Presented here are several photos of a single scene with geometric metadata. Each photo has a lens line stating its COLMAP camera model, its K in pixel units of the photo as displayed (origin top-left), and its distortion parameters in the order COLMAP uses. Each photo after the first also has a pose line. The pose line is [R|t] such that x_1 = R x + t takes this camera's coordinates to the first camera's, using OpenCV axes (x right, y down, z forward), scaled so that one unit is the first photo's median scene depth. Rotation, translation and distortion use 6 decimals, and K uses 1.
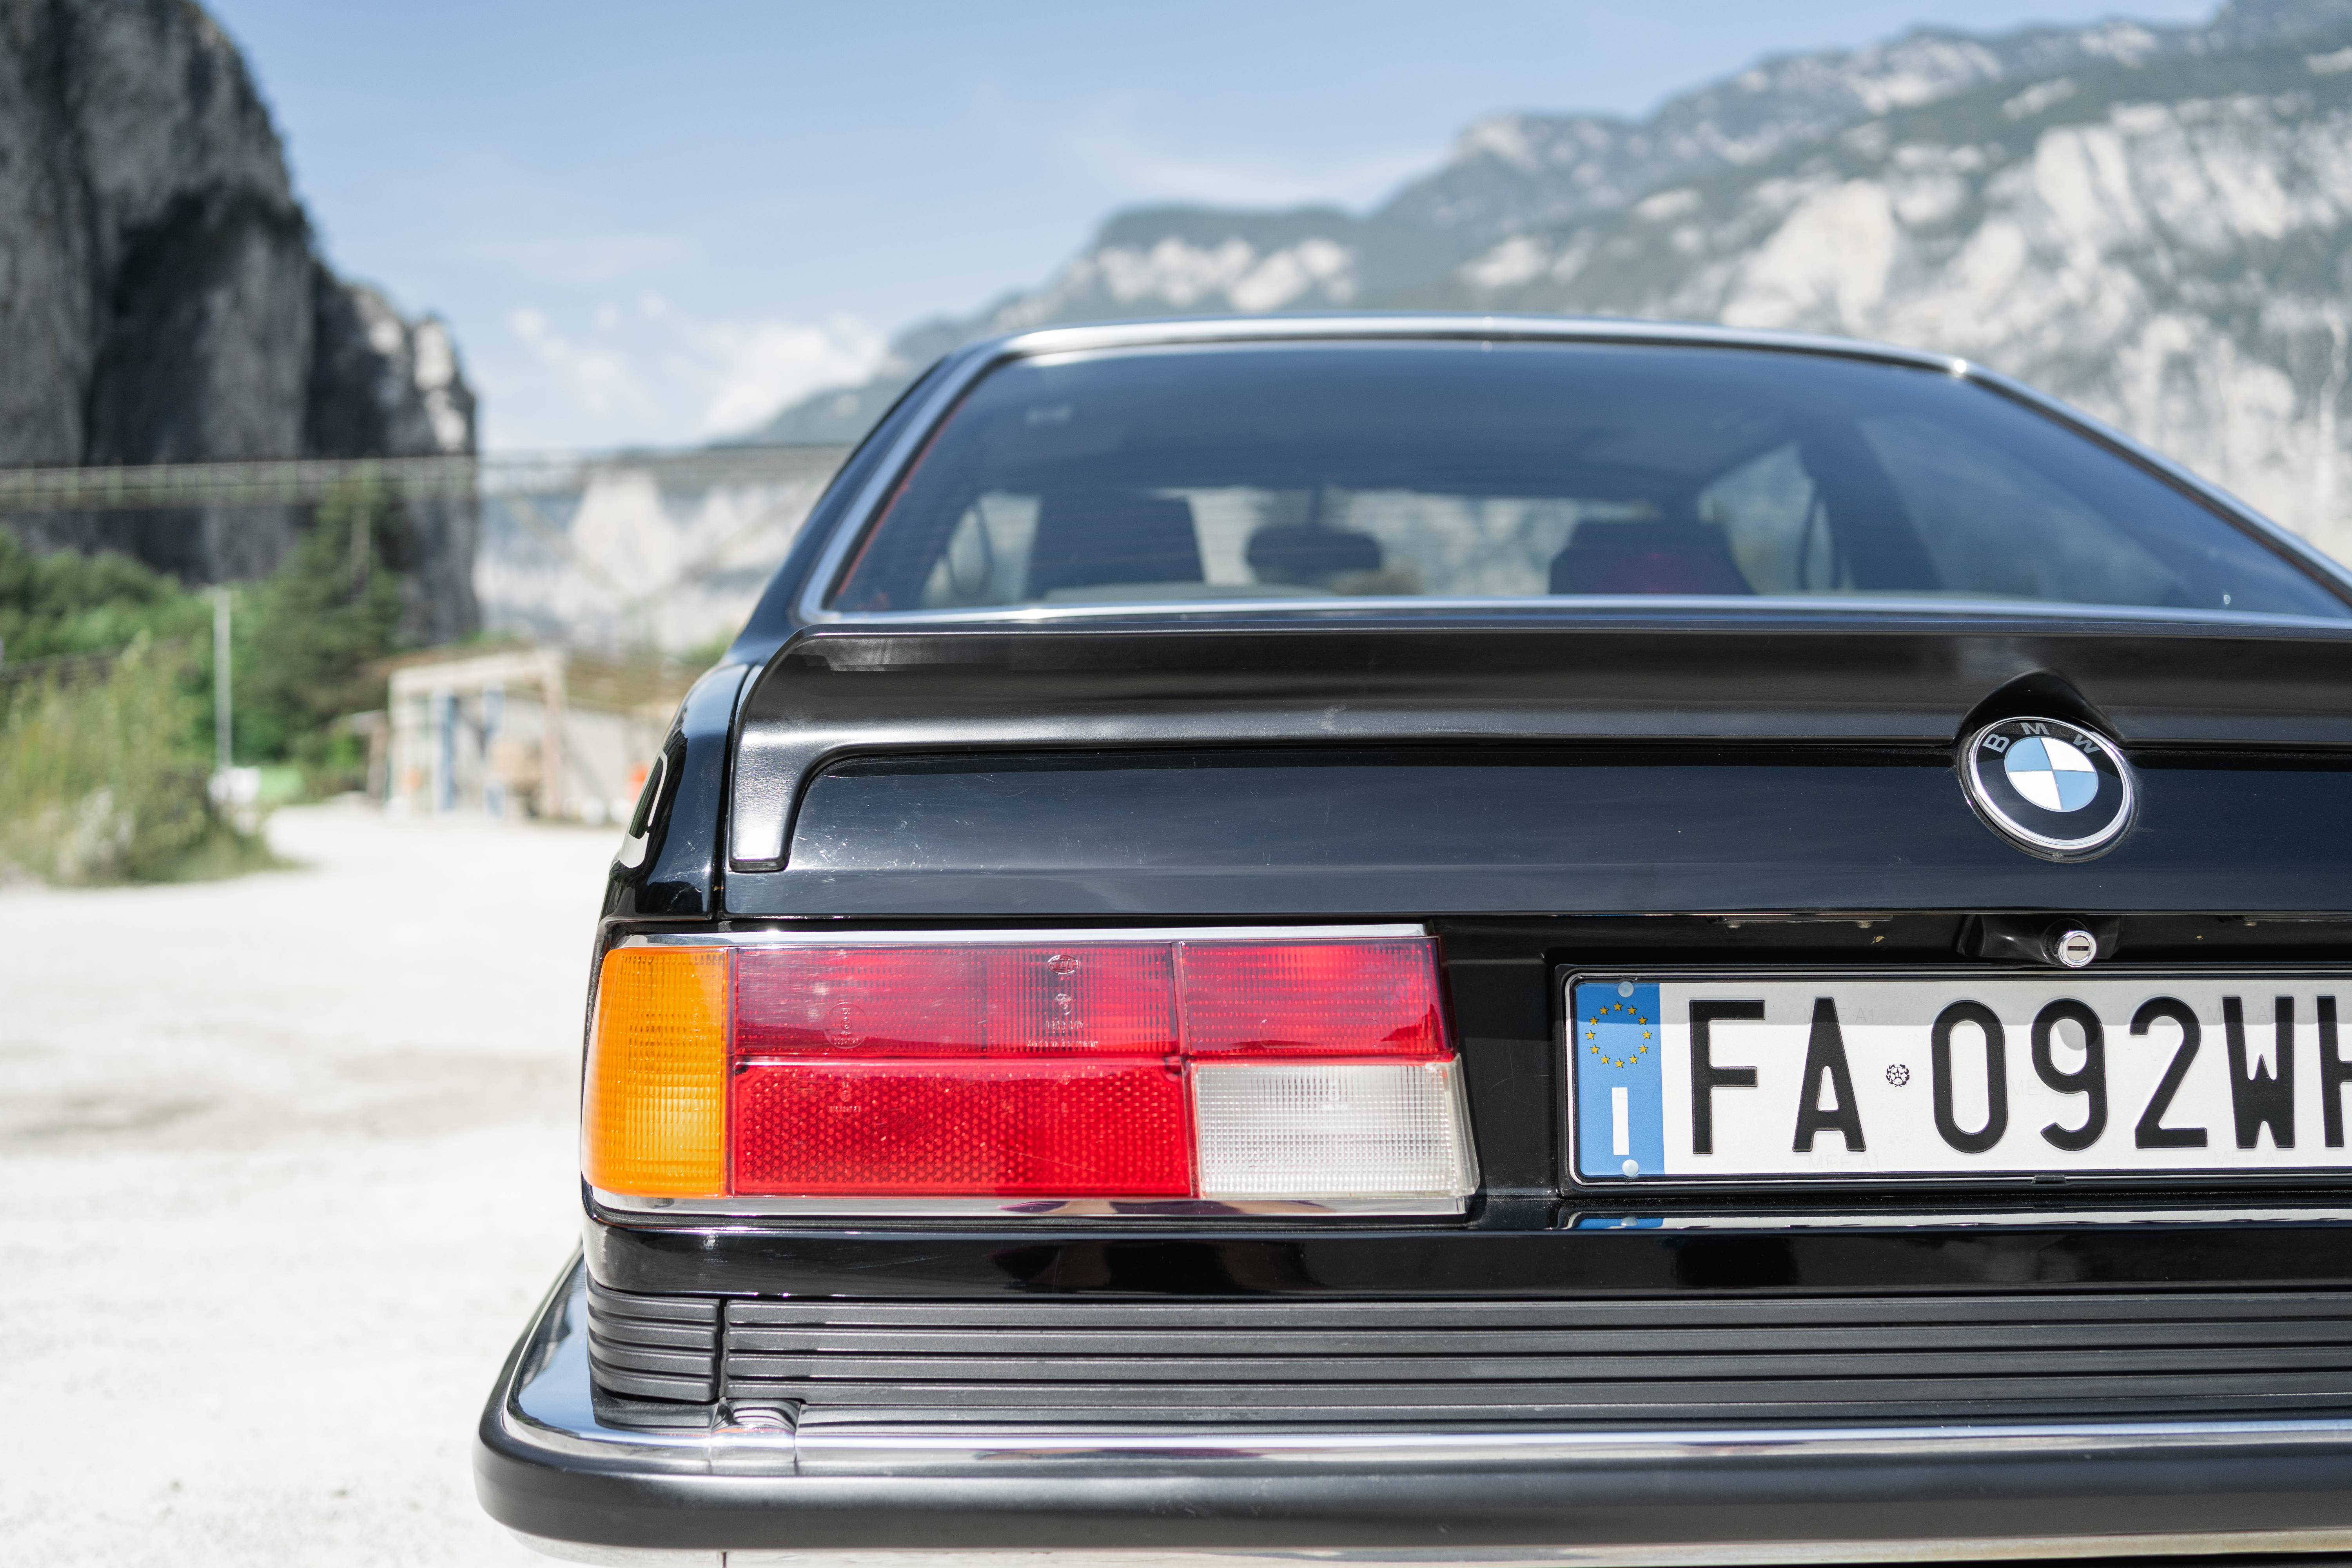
lens RADIAL K [[2362.6, 0, 1176.0], [0, 2362.6, 784.0], [0, 0, 1]] dist [0.000753, 0.006736]
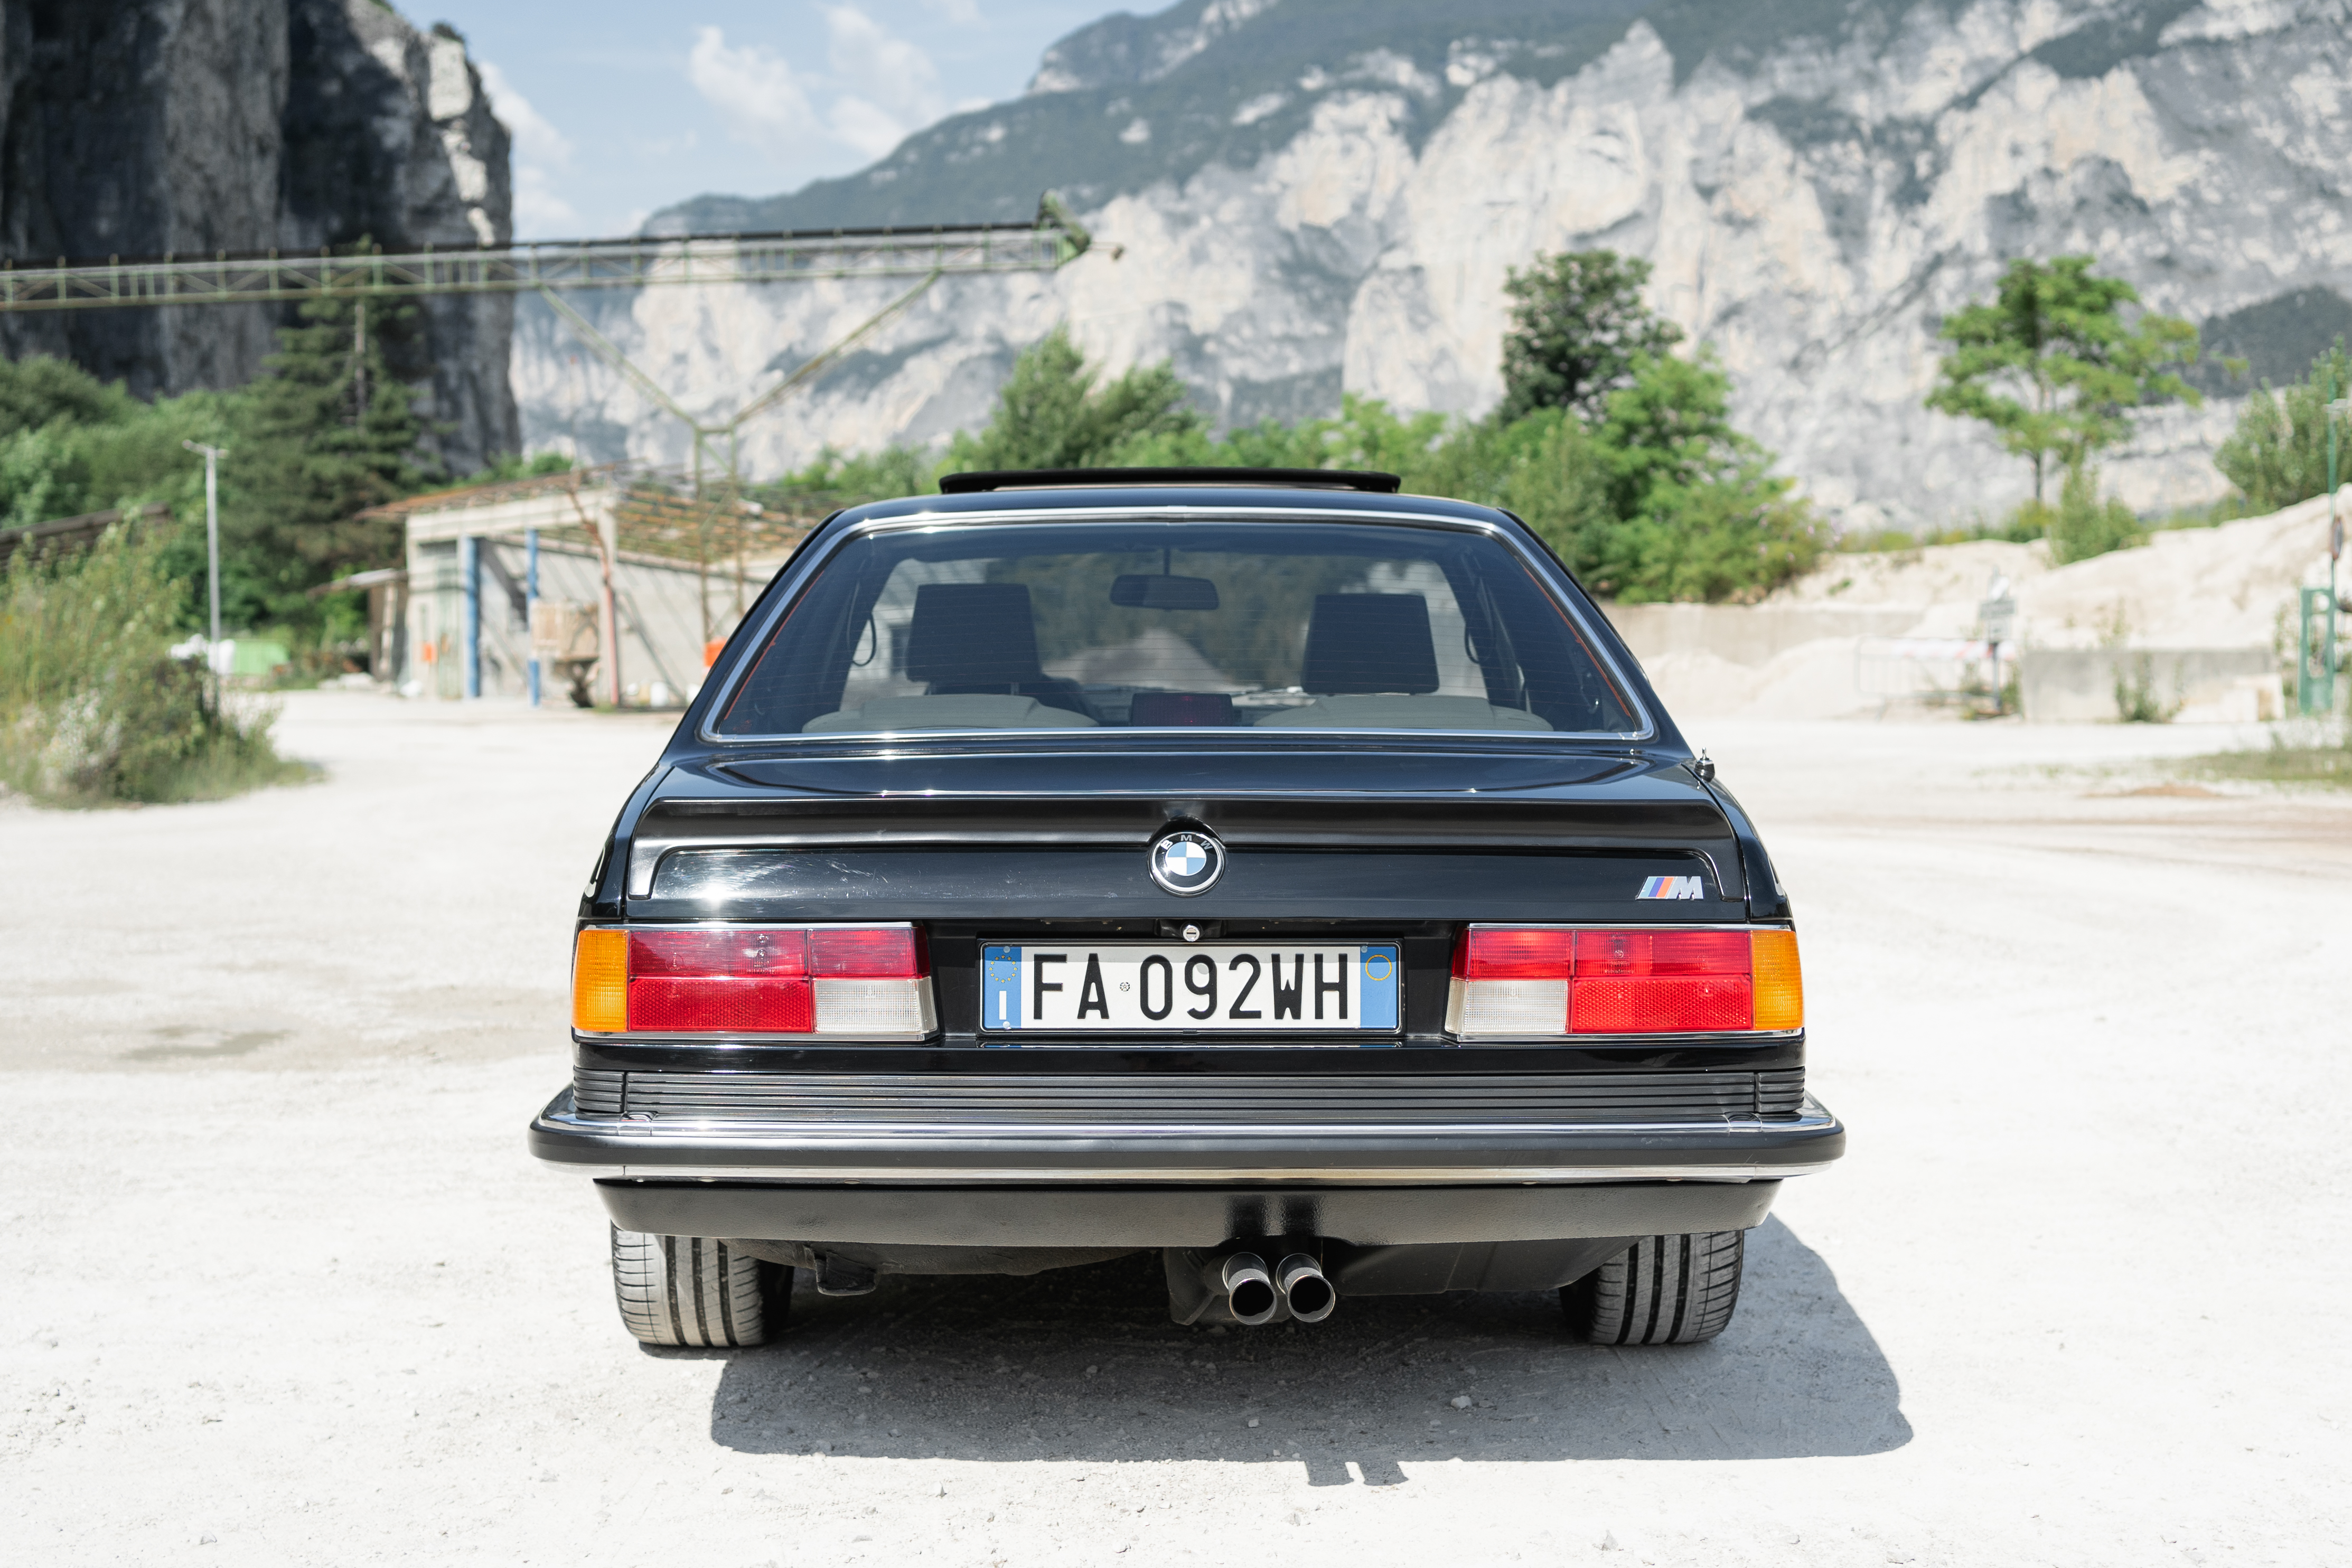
lens RADIAL K [[3150.8, 0, 1176.0], [0, 3150.8, 784.0], [0, 0, 1]] dist [-0.015795, 0.047238]
pose [[0.996815, 0.001285, -0.079739, 0.602450], [0.002110, 0.999095, 0.042479, -0.208023], [0.079721, -0.042512, 0.995910, -2.078767]]
